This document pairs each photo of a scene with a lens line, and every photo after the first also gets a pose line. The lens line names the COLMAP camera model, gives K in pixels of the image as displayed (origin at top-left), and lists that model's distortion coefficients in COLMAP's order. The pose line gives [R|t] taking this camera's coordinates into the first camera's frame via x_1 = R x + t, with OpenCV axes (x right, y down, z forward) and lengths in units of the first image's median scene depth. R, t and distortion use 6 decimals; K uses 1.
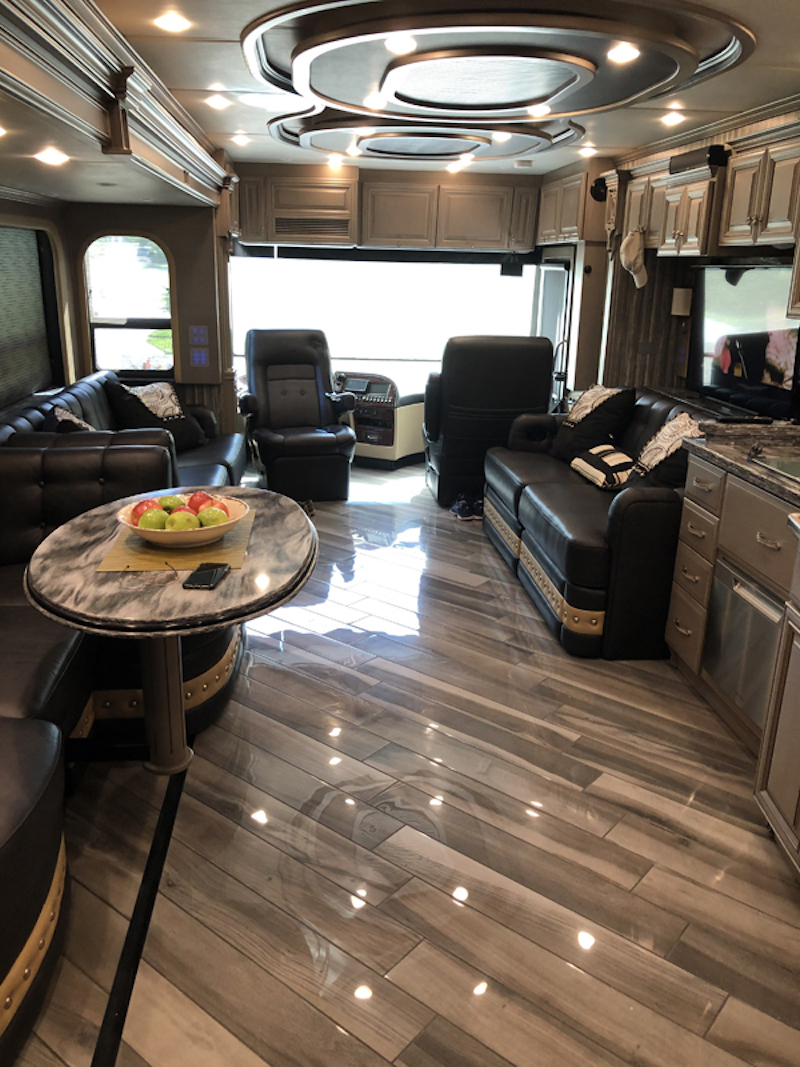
lens RADIAL K [[867.6, 0, 399.3], [0, 867.6, 532.3], [0, 0, 1]] dist [0.000664, -0.000275]
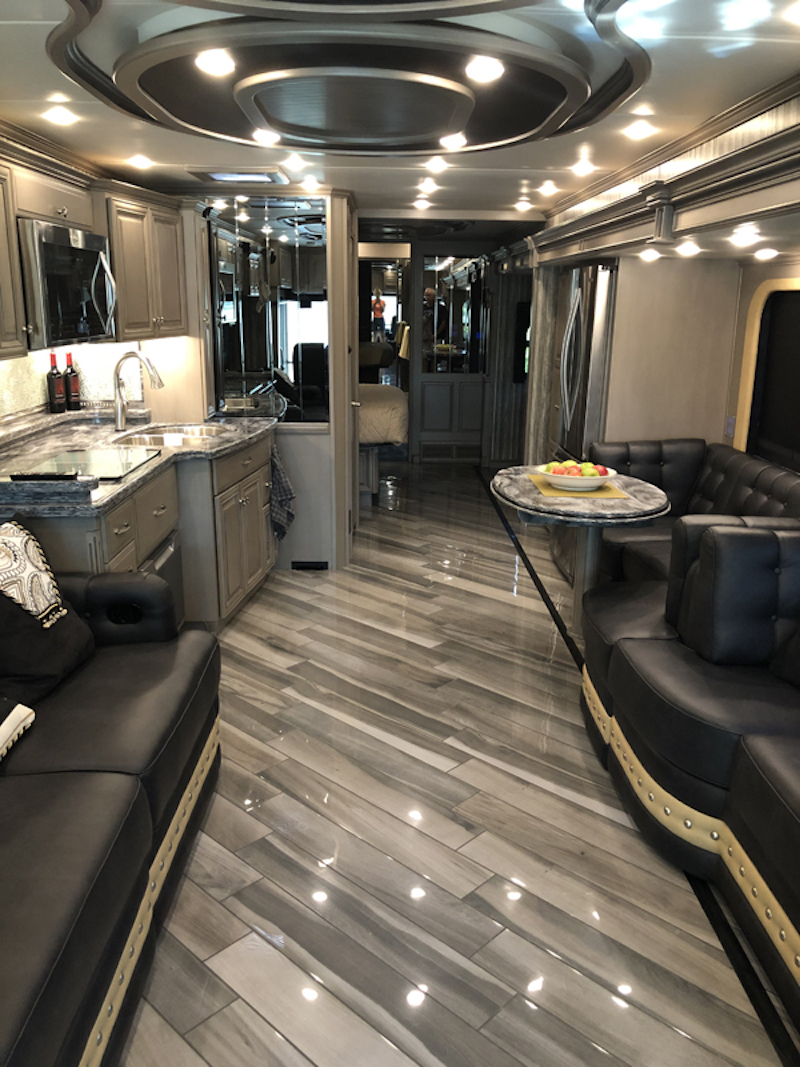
lens RADIAL K [[867.6, 0, 398.7], [0, 867.6, 535.2], [0, 0, 1]] dist [0.000664, -0.000275]
pose [[-0.995795, -0.056770, 0.071905, -0.036775], [-0.008248, 0.837234, 0.546782, -0.706195], [-0.091243, 0.543890, -0.834182, 2.141733]]
